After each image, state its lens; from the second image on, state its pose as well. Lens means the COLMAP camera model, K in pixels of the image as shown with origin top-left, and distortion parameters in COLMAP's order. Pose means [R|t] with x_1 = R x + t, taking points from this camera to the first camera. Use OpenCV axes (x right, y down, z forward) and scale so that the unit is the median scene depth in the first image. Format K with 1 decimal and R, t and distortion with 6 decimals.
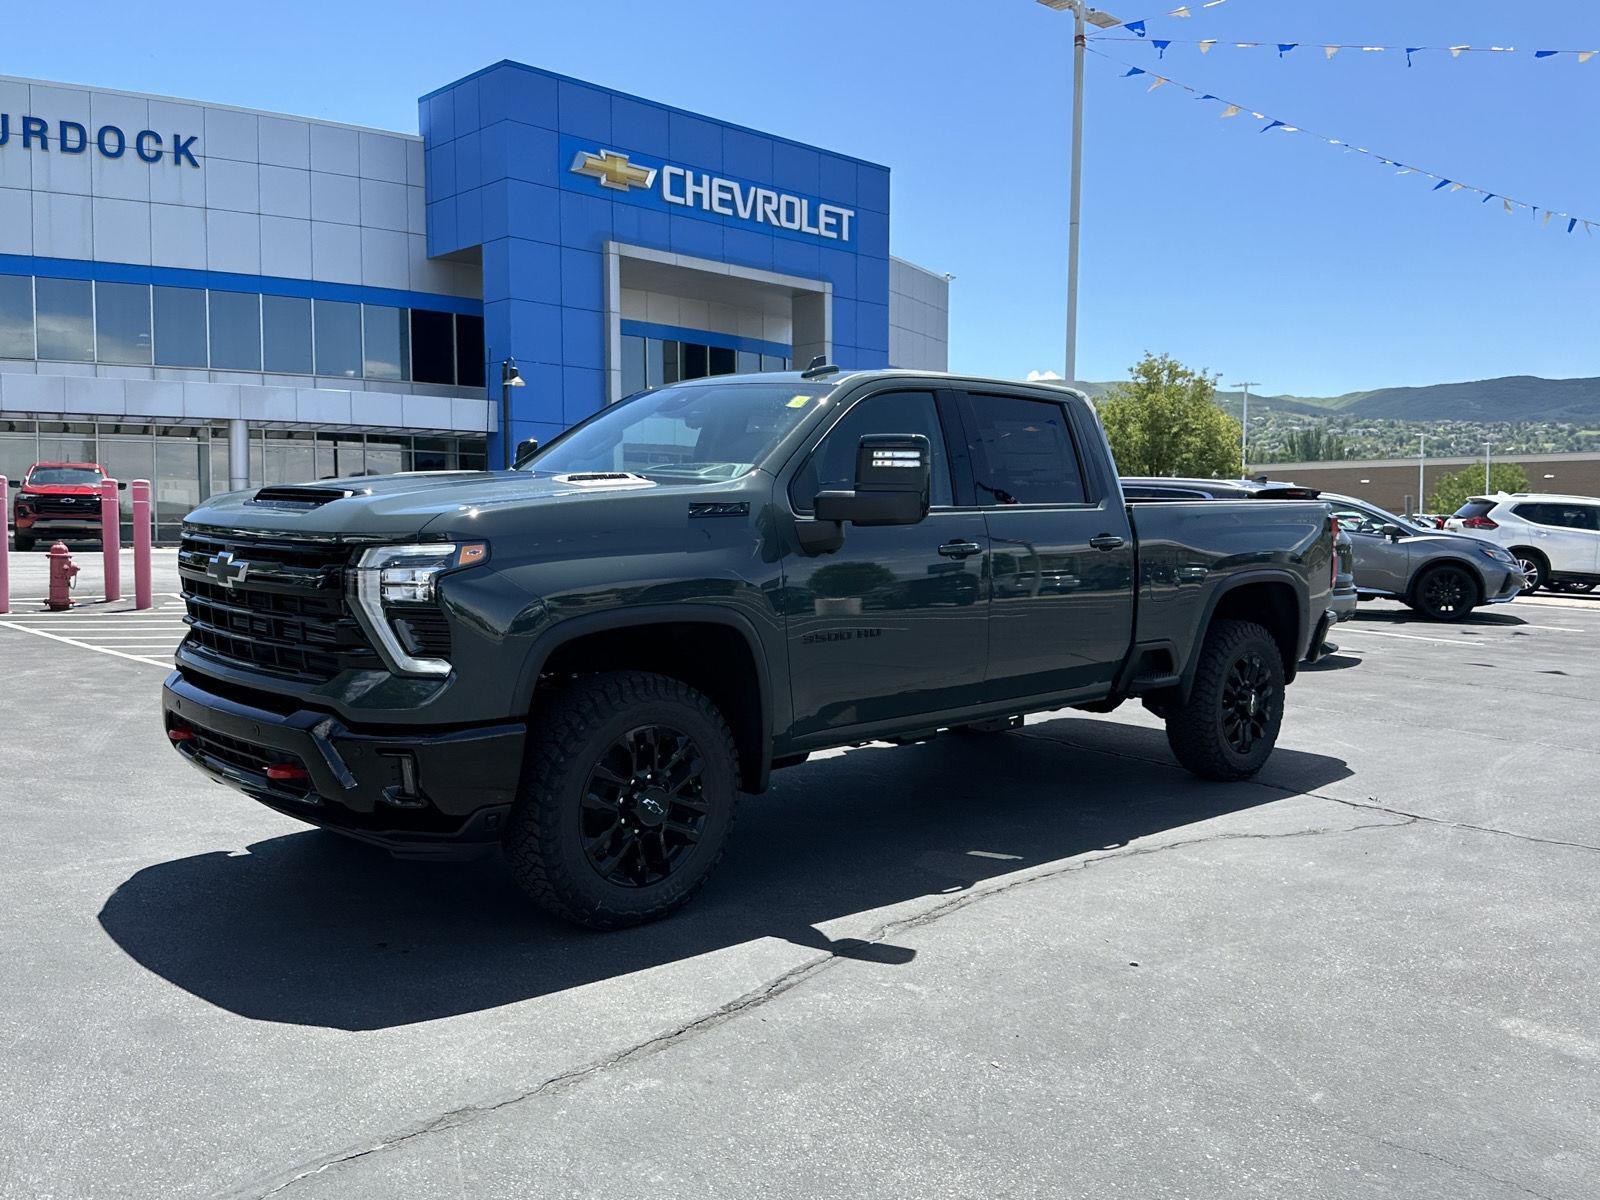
lens RADIAL K [[1370.2, 0, 813.3], [0, 1370.2, 610.4], [0, 0, 1]] dist [0.109356, -0.195865]
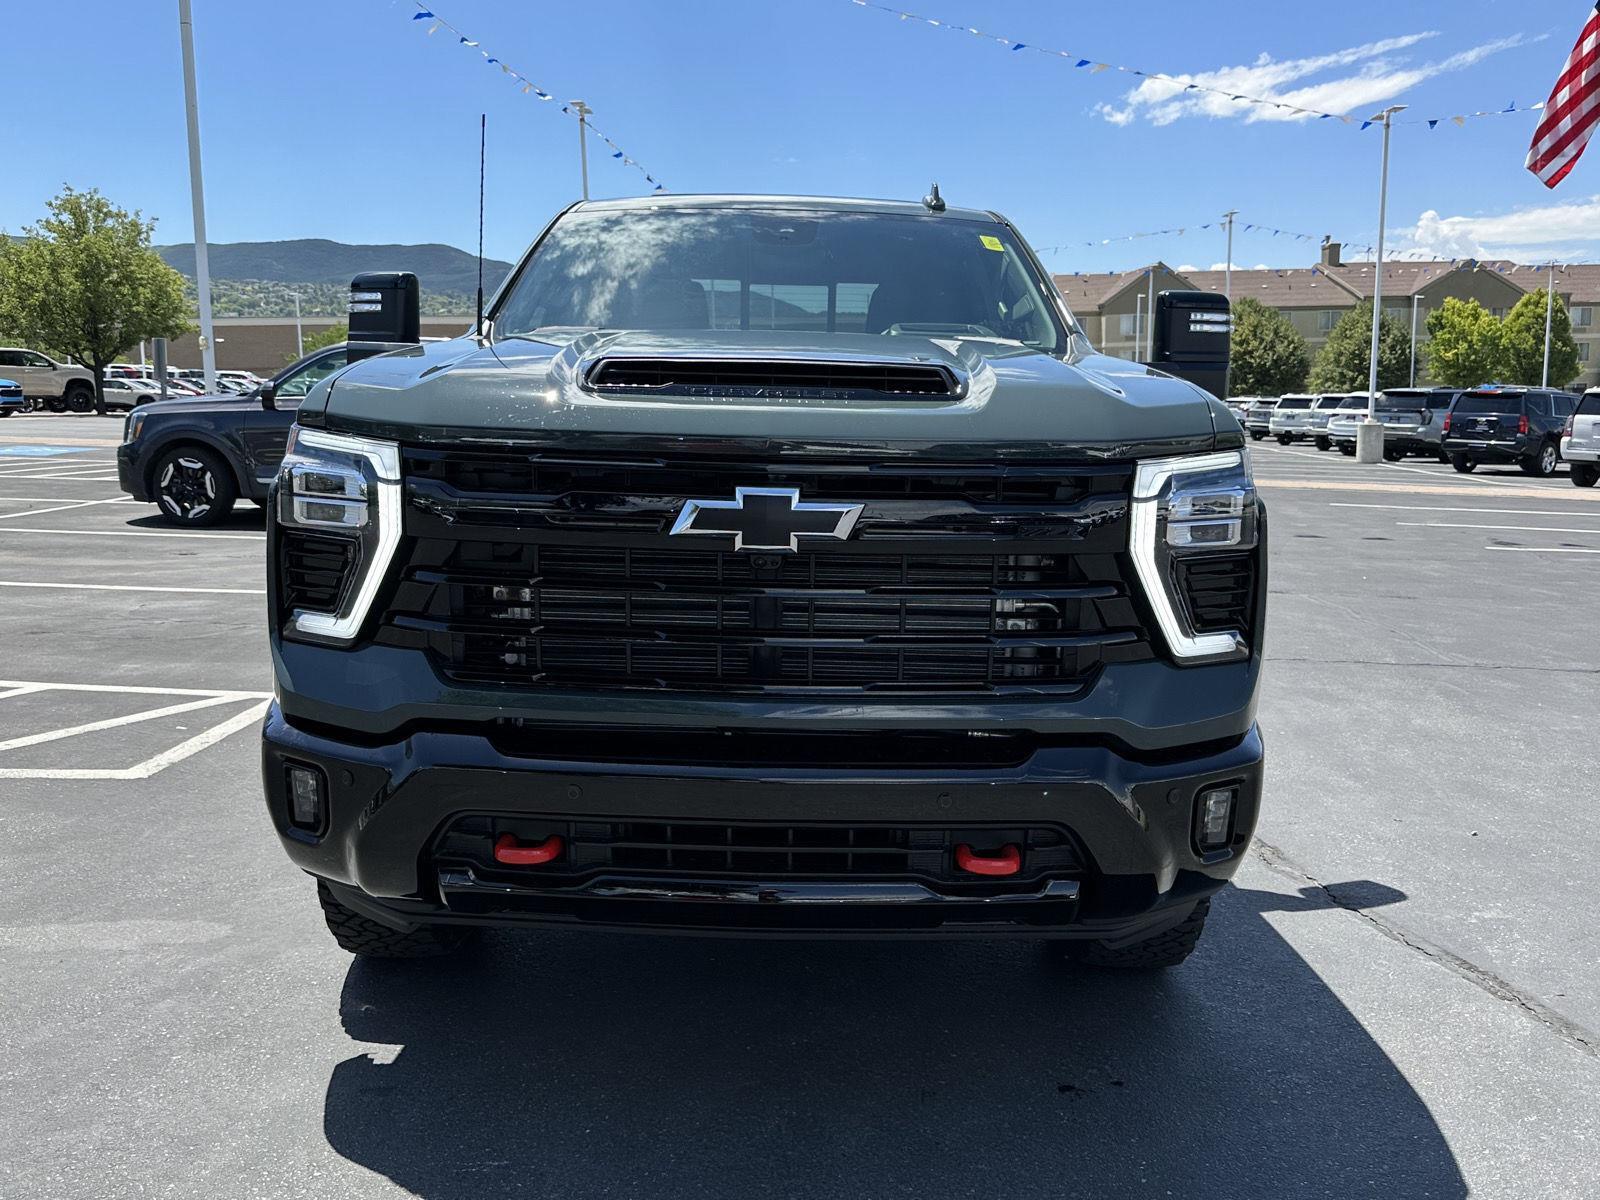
lens RADIAL K [[1370.2, 0, 802.2], [0, 1370.2, 598.5], [0, 0, 1]] dist [0.109356, -0.195865]
pose [[0.697991, -0.121309, 0.705757, -0.624467], [0.056388, 0.991798, 0.114707, -0.046722], [-0.713883, -0.040268, 0.699106, 0.498317]]
